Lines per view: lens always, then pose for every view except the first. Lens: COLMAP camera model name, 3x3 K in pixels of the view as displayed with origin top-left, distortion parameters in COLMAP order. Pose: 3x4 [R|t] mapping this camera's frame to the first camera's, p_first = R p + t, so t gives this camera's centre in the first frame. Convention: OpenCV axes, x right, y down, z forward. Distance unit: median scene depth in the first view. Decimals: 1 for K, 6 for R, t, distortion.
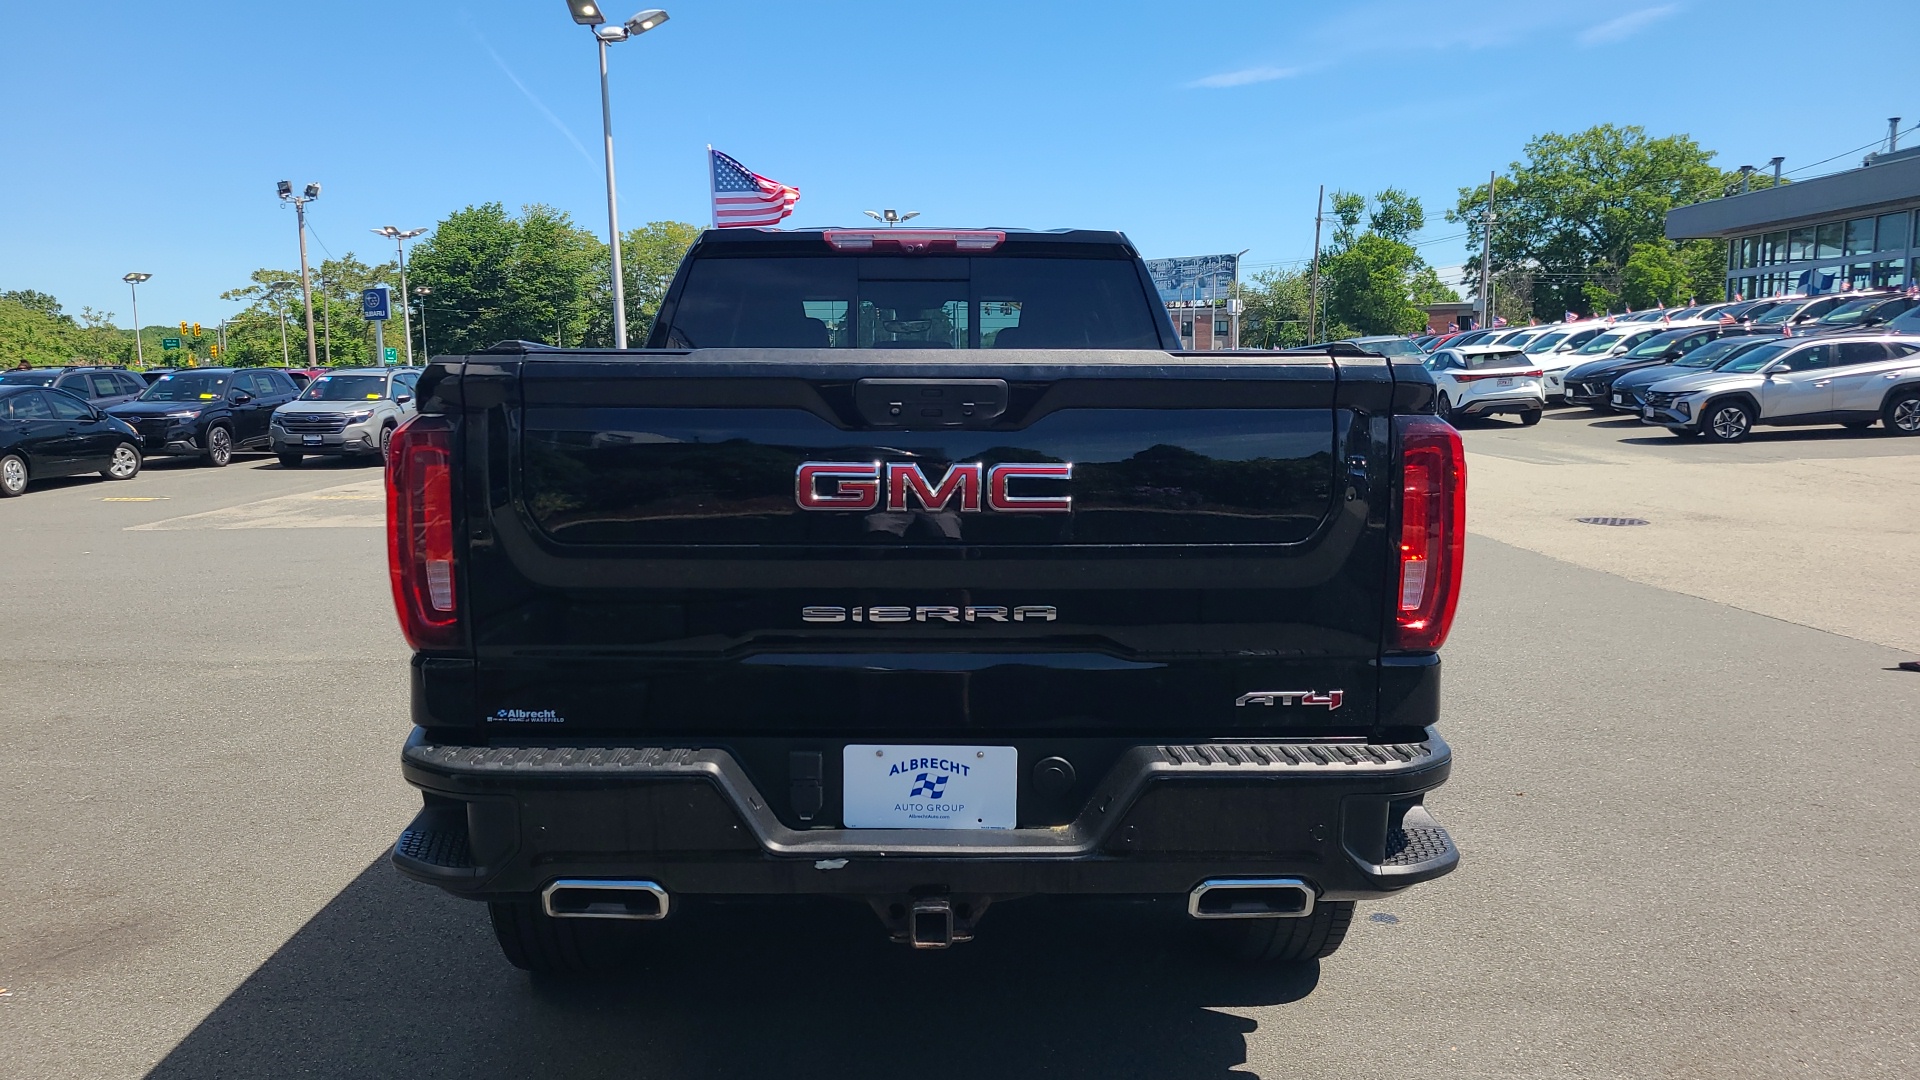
lens RADIAL K [[1480.2, 0, 936.3], [0, 1480.2, 537.6], [0, 0, 1]] dist [0.041364, -0.039672]
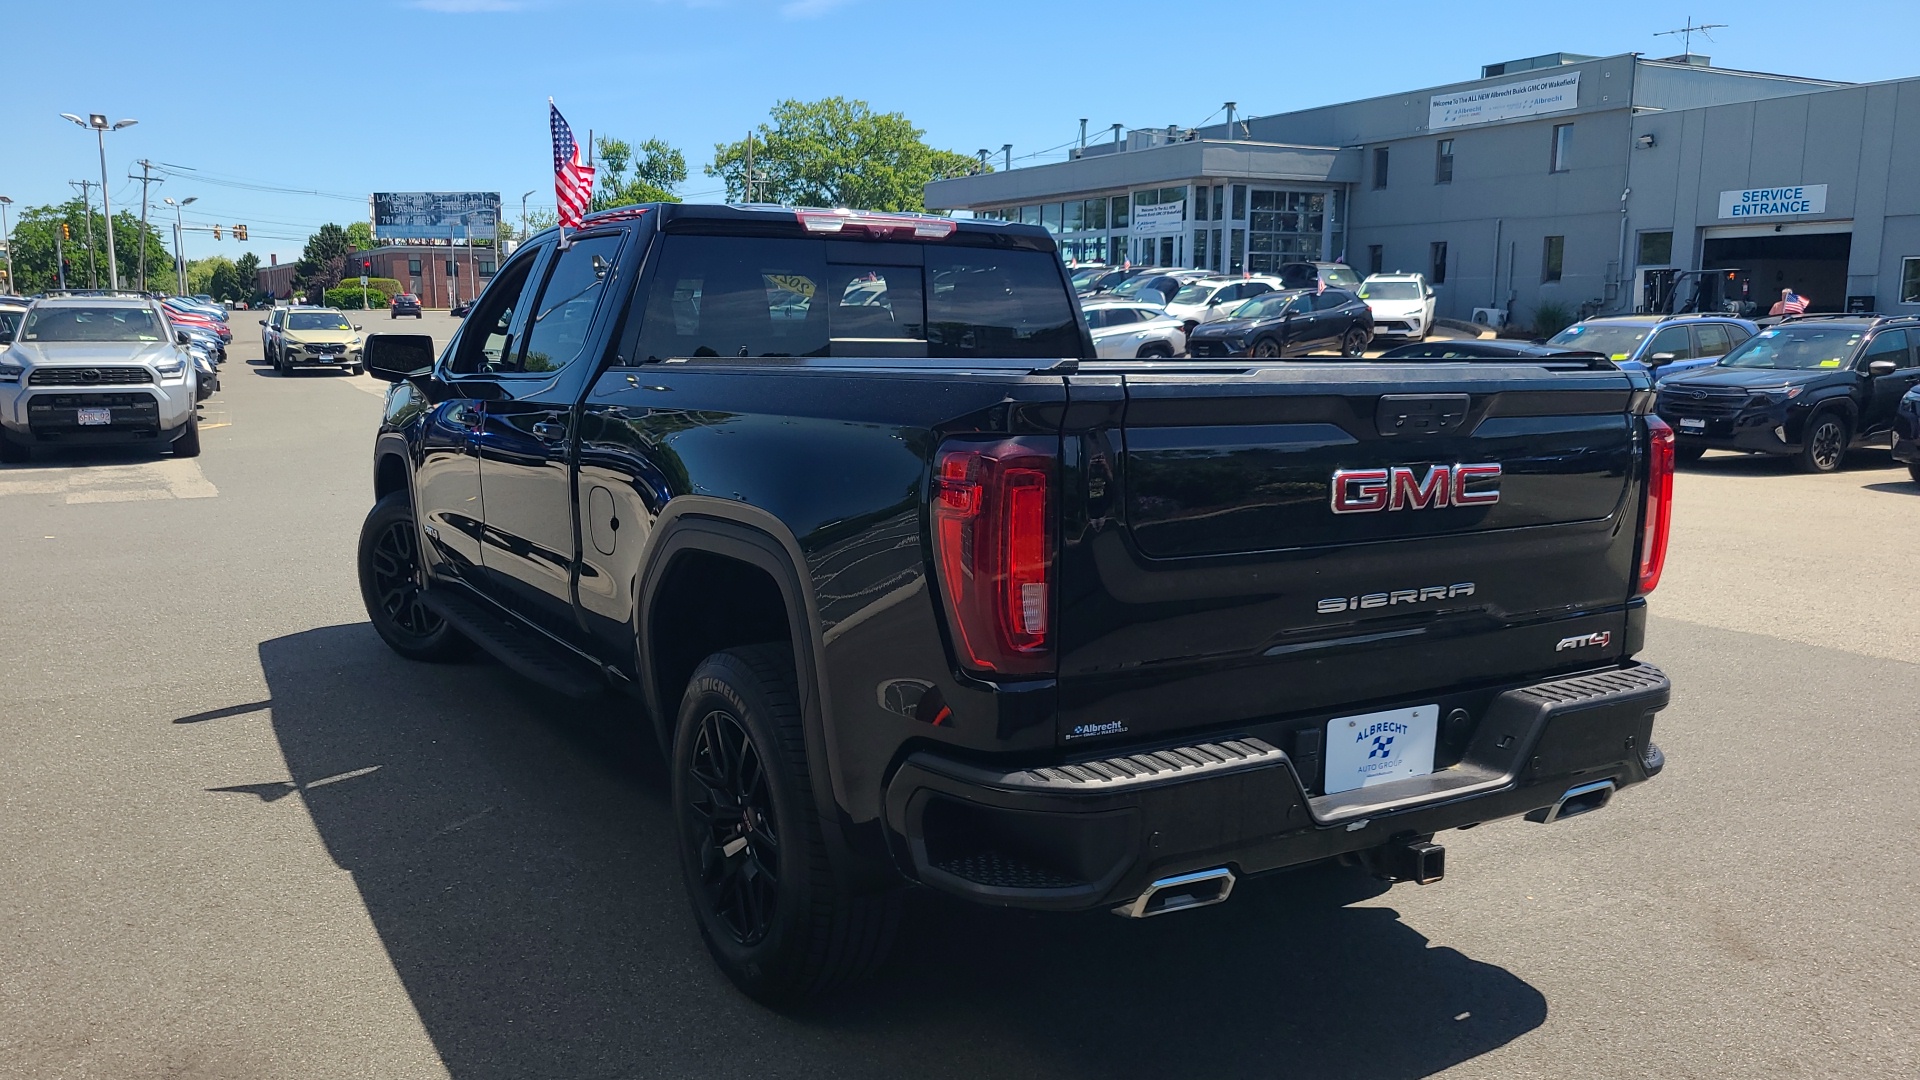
lens RADIAL K [[1463.0, 0, 995.8], [0, 1463.0, 511.3], [0, 0, 1]] dist [0.068192, -0.056001]
pose [[0.856864, -0.051042, 0.513010, -0.083749], [0.039912, 0.998668, 0.032698, -0.006374], [-0.513995, -0.007542, 0.857760, 0.017906]]
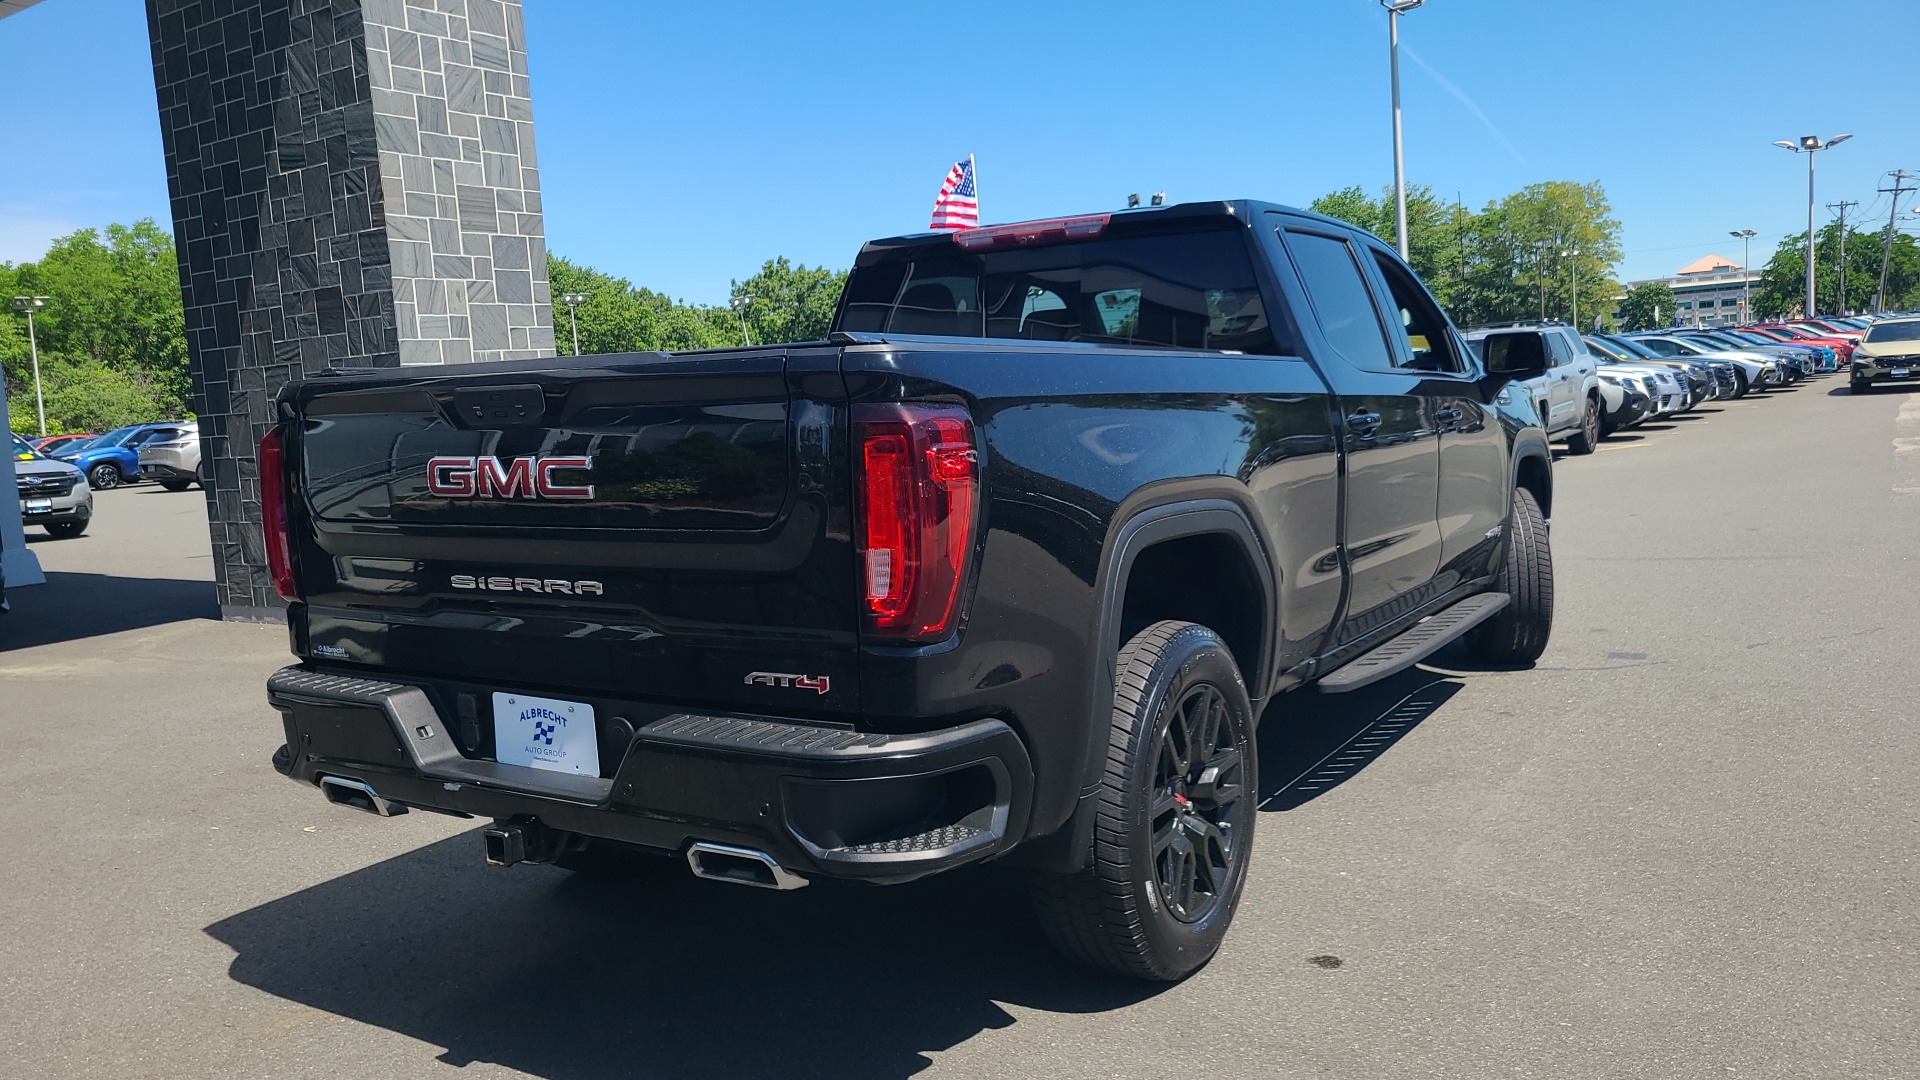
lens RADIAL K [[1474.2, 0, 884.6], [0, 1474.2, 517.7], [0, 0, 1]] dist [0.068931, -0.062883]
pose [[0.811487, 0.010843, -0.584270, 0.089579], [-0.012563, 0.999920, 0.001107, -0.000659], [0.584235, 0.006442, 0.811559, 0.020941]]
